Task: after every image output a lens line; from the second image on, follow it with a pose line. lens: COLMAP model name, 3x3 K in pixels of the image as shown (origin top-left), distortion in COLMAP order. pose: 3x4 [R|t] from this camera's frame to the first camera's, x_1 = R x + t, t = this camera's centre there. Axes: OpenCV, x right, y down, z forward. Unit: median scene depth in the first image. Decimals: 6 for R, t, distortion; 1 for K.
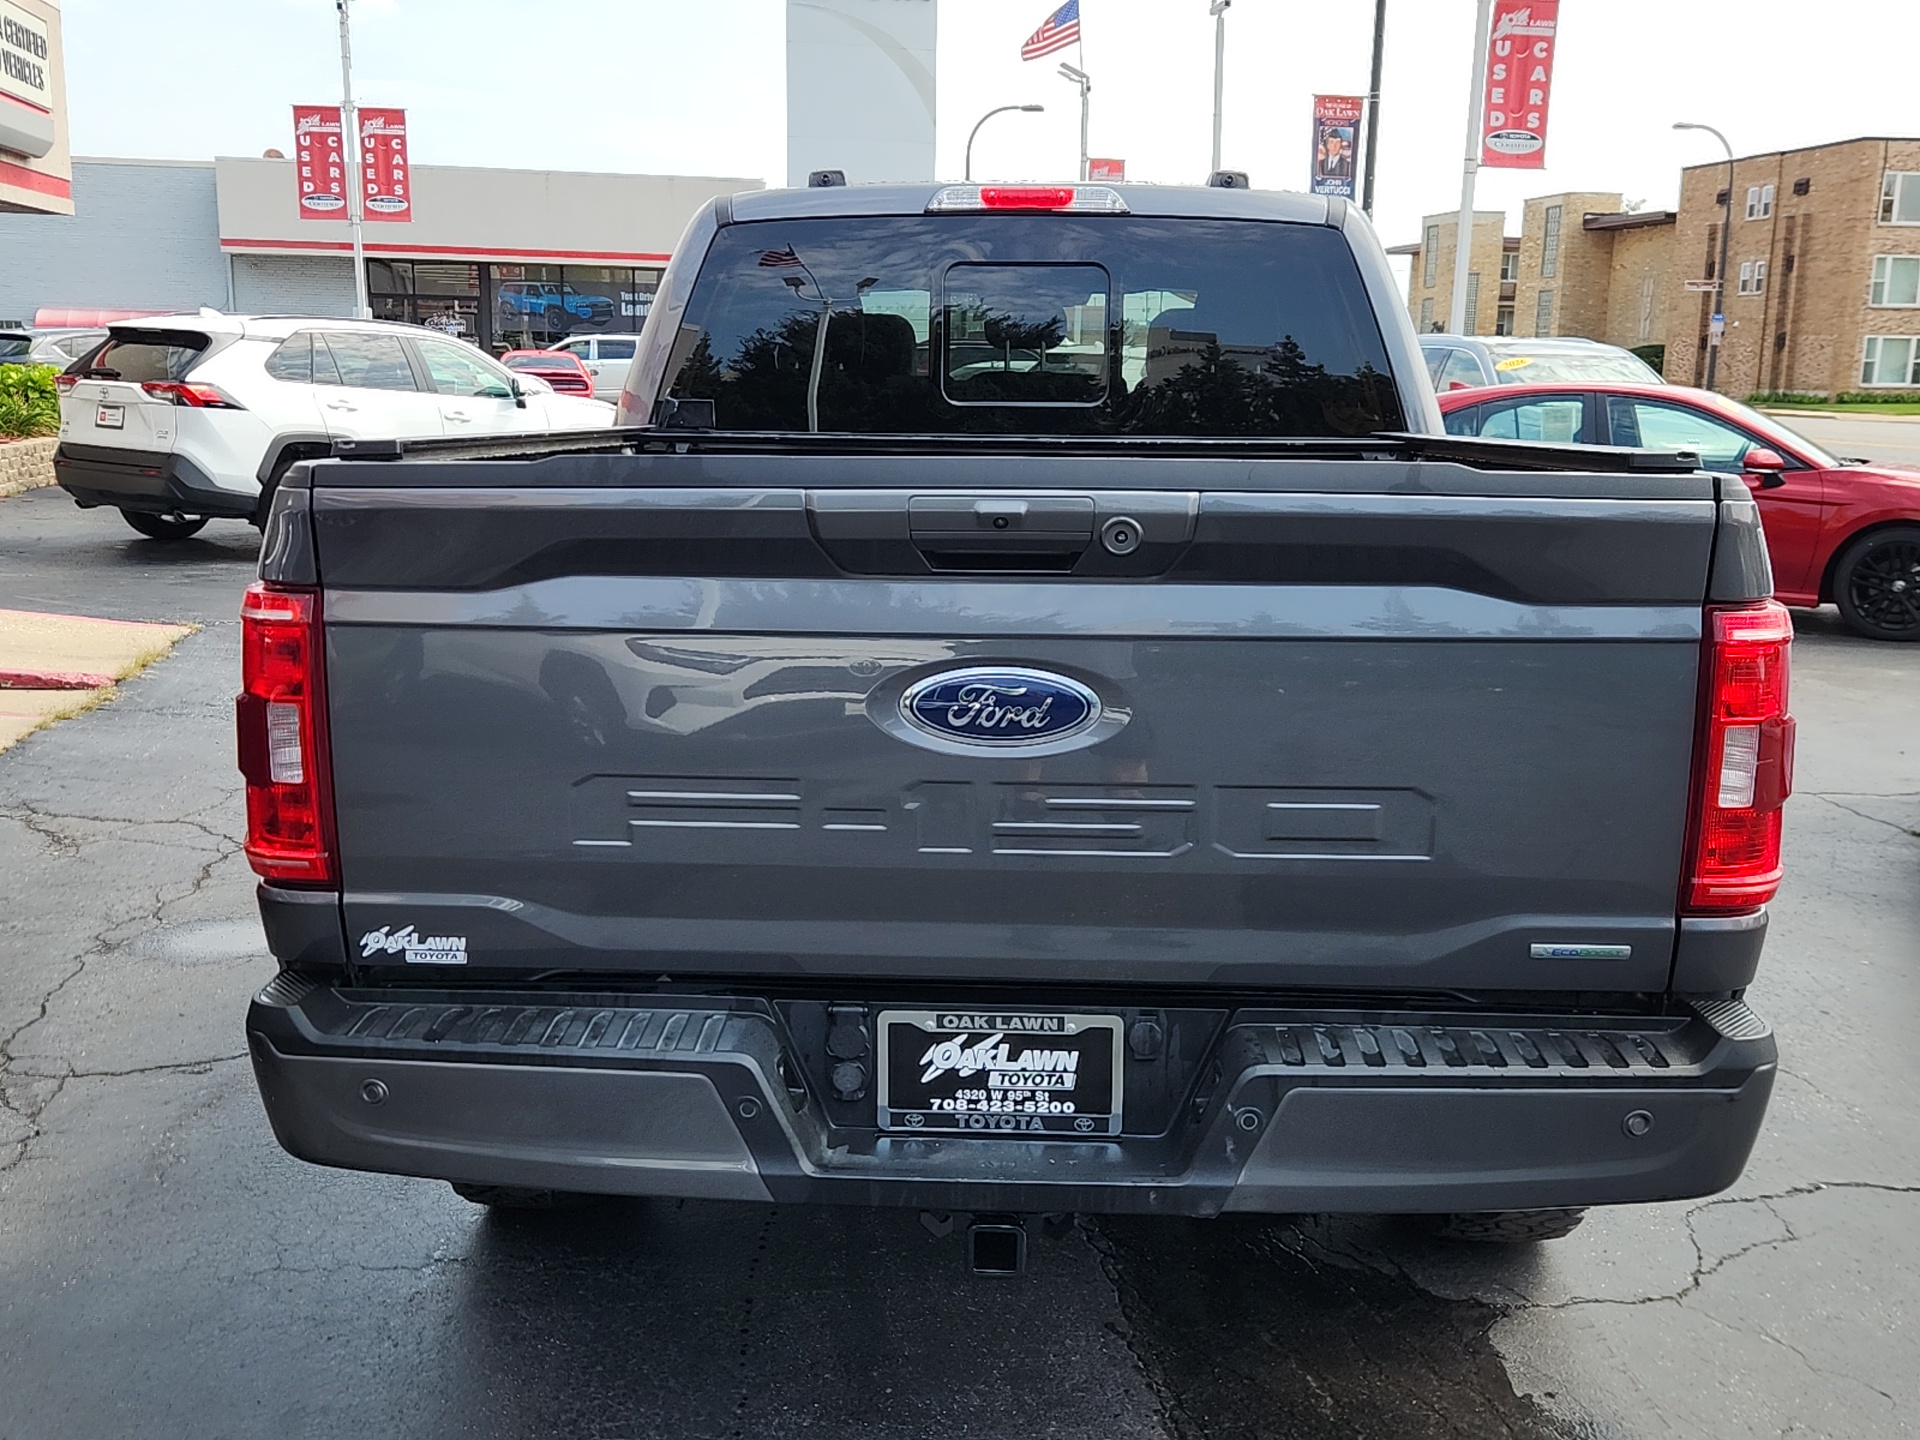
lens RADIAL K [[1801.3, 0, 929.4], [0, 1801.3, 720.1], [0, 0, 1]] dist [0.086946, -0.023725]
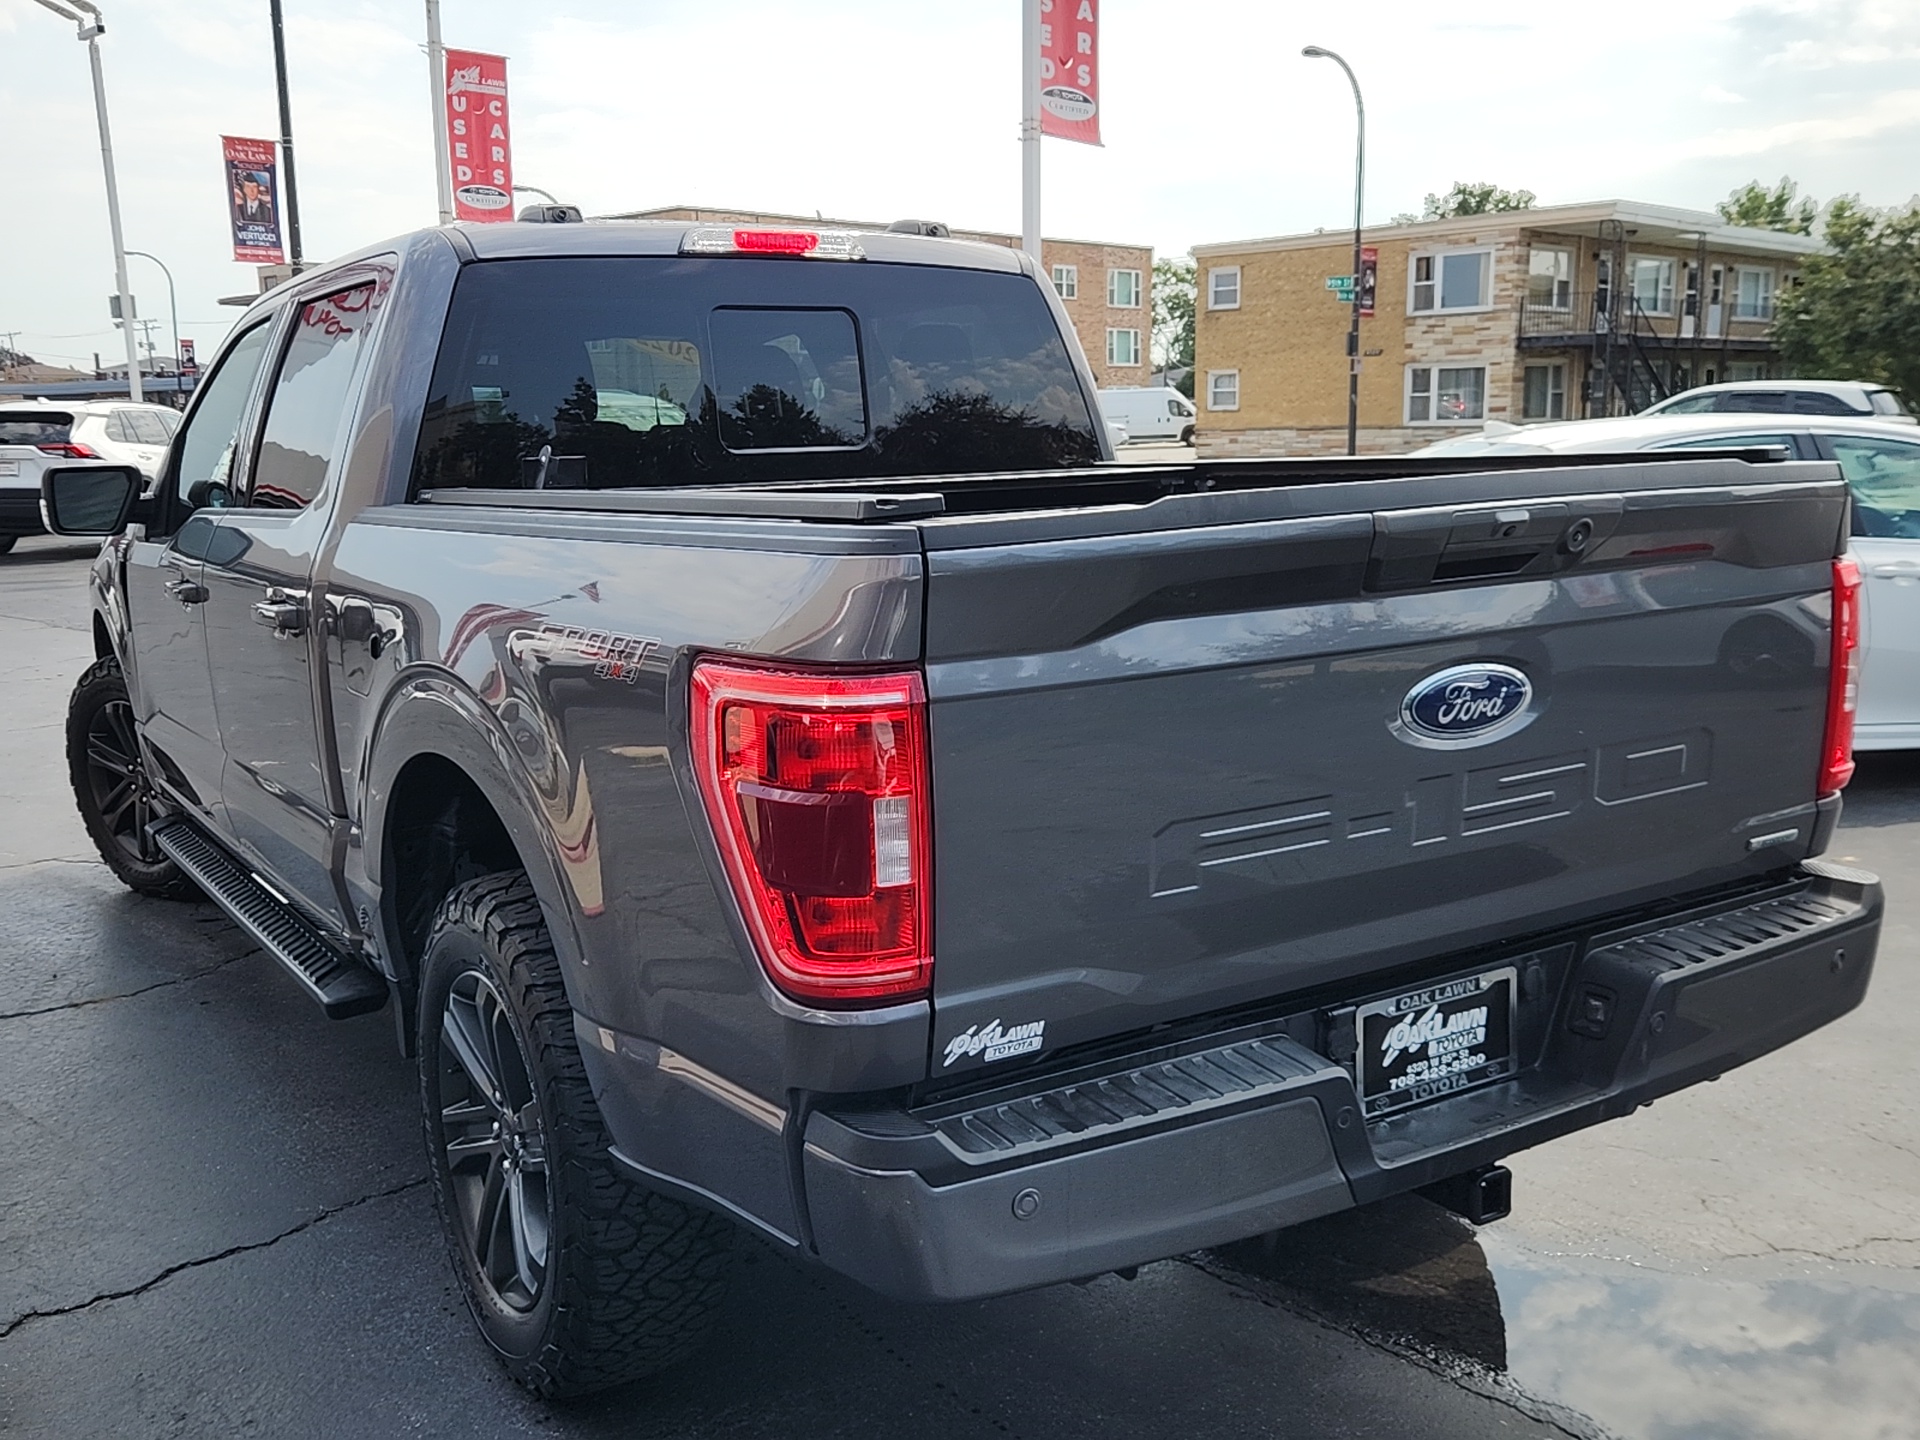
lens RADIAL K [[1866.7, 0, 953.7], [0, 1866.7, 744.7], [0, 0, 1]] dist [0.033702, -0.021556]
pose [[0.816279, -0.130578, 0.562706, -0.809672], [0.142337, 0.989547, 0.023149, -0.049104], [-0.559847, 0.061198, 0.826333, 0.219355]]
